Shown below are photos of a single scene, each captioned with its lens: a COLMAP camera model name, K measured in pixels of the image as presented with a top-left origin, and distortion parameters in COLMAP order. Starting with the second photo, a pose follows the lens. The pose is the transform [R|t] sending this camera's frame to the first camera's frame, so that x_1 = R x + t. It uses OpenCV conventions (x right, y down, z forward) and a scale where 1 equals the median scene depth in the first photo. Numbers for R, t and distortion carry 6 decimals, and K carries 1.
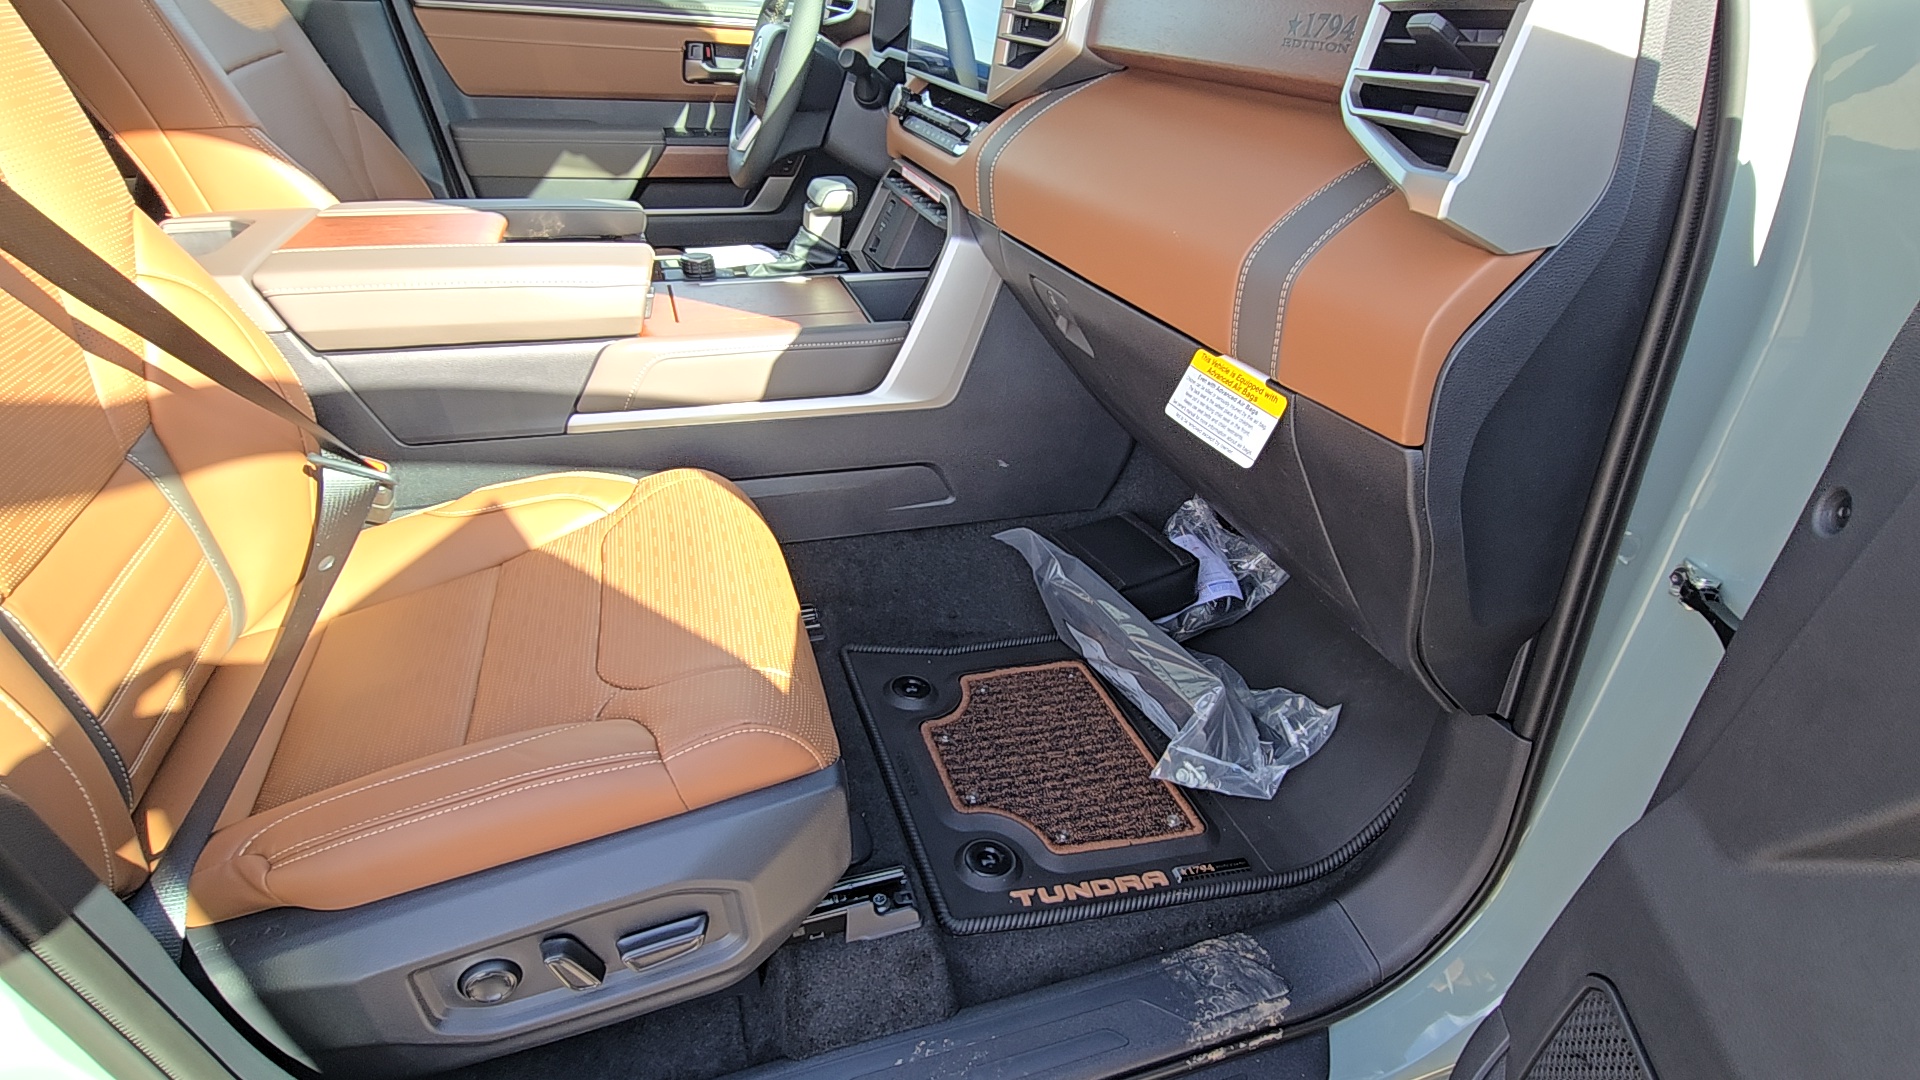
lens RADIAL K [[977.6, 0, 971.3], [0, 977.6, 544.4], [0, 0, 1]] dist [0.003340, 0.000054]
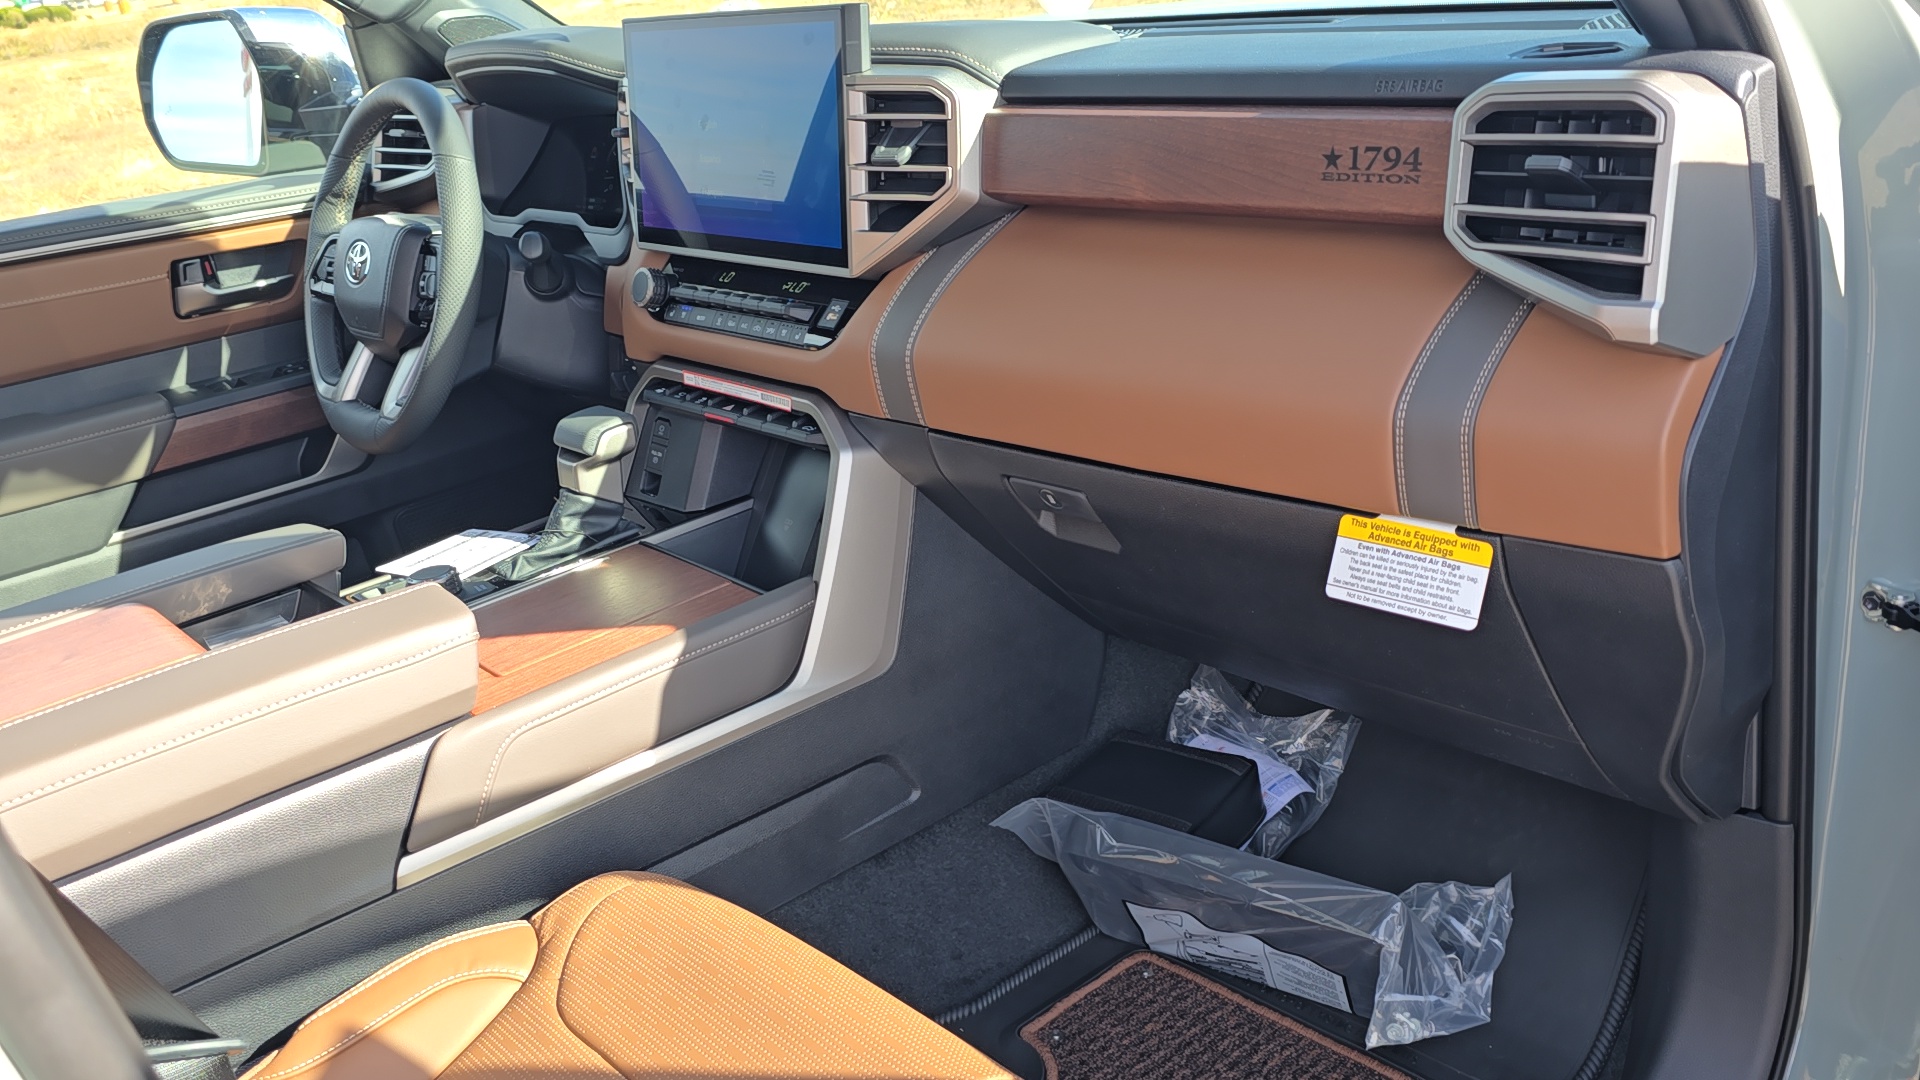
lens RADIAL K [[1610.8, 0, 951.7], [0, 1610.8, 543.6], [0, 0, 1]] dist [-0.016439, 0.023363]
pose [[0.906332, -0.283494, 0.313358, -0.313035], [0.331261, 0.937064, -0.110353, -0.079714], [-0.262352, 0.203820, 0.943201, -0.140111]]
